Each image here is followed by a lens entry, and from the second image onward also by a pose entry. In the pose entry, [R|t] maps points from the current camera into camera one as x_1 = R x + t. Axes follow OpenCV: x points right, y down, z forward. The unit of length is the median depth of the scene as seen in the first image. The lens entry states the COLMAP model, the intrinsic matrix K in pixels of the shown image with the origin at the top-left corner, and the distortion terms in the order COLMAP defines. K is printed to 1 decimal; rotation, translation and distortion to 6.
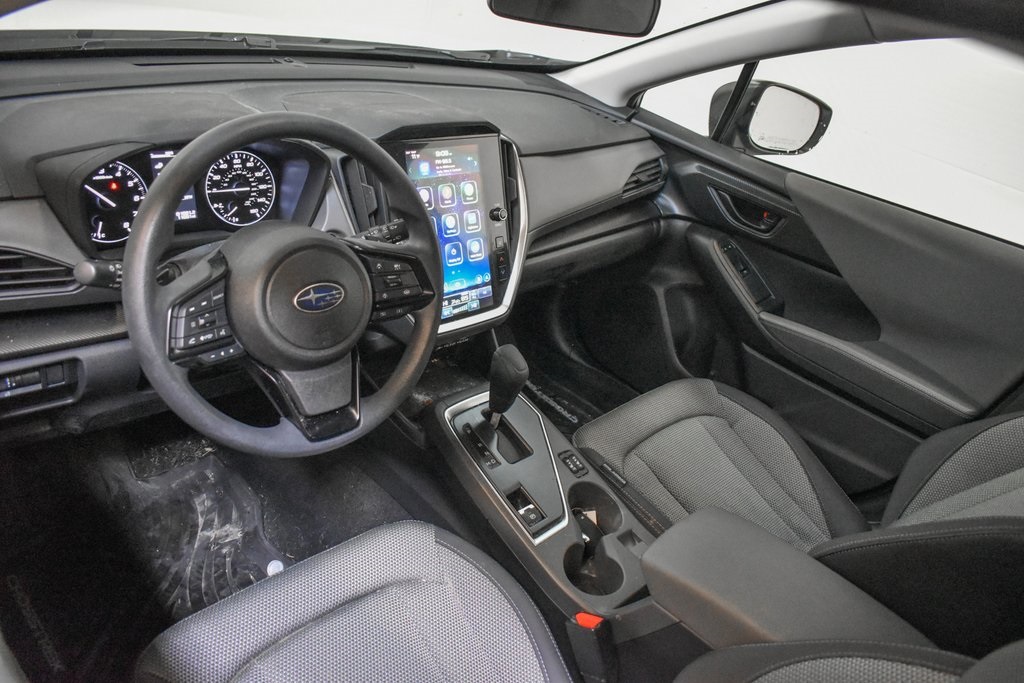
lens RADIAL K [[790.9, 0, 512.0], [0, 790.9, 341.5], [0, 0, 1]] dist [-0.012128, -0.004717]
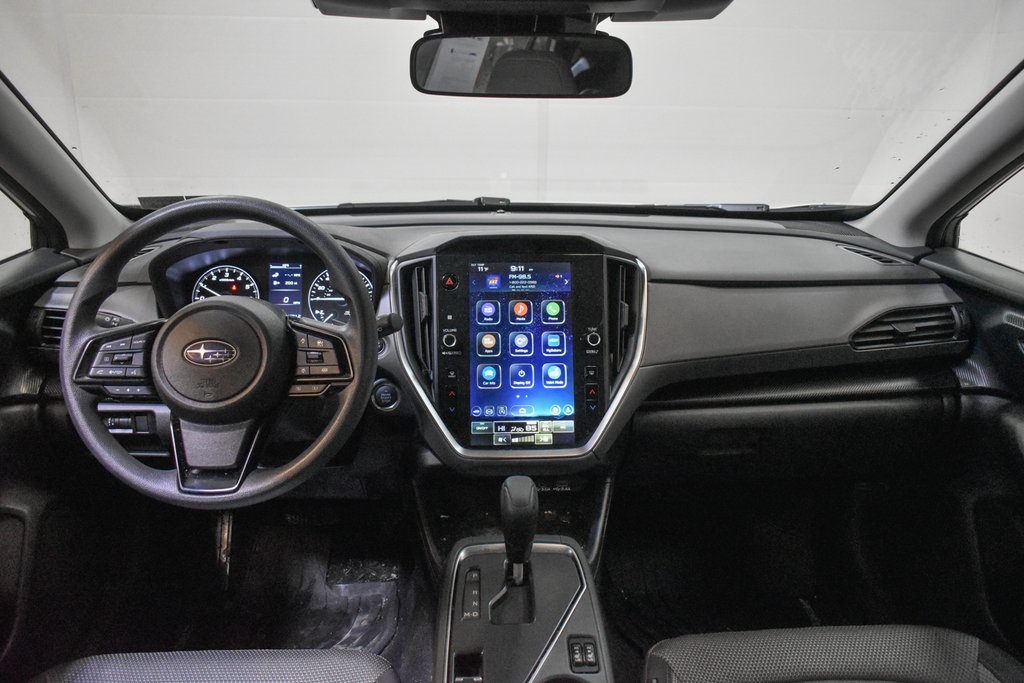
lens RADIAL K [[814.0, 0, 512.0], [0, 814.0, 341.5], [0, 0, 1]] dist [-0.010387, 0.003262]
pose [[0.725971, 0.003322, -0.687717, 0.553862], [-0.212339, 0.952213, -0.219551, 0.057271], [0.654124, 0.305416, 0.691985, 0.341089]]
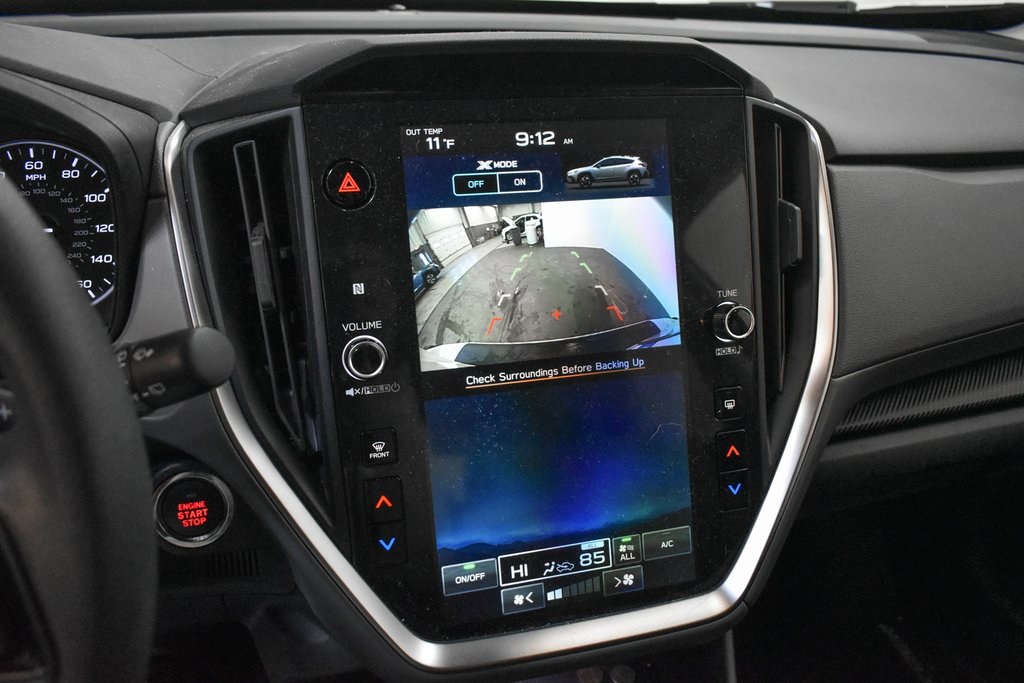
lens RADIAL K [[814.0, 0, 512.0], [0, 814.0, 341.5], [0, 0, 1]] dist [-0.010387, 0.003262]
pose [[0.855637, 0.067881, -0.513106, 0.086259], [-0.123257, 0.989565, -0.074625, -0.119499], [0.502686, 0.127096, 0.855075, 0.682876]]
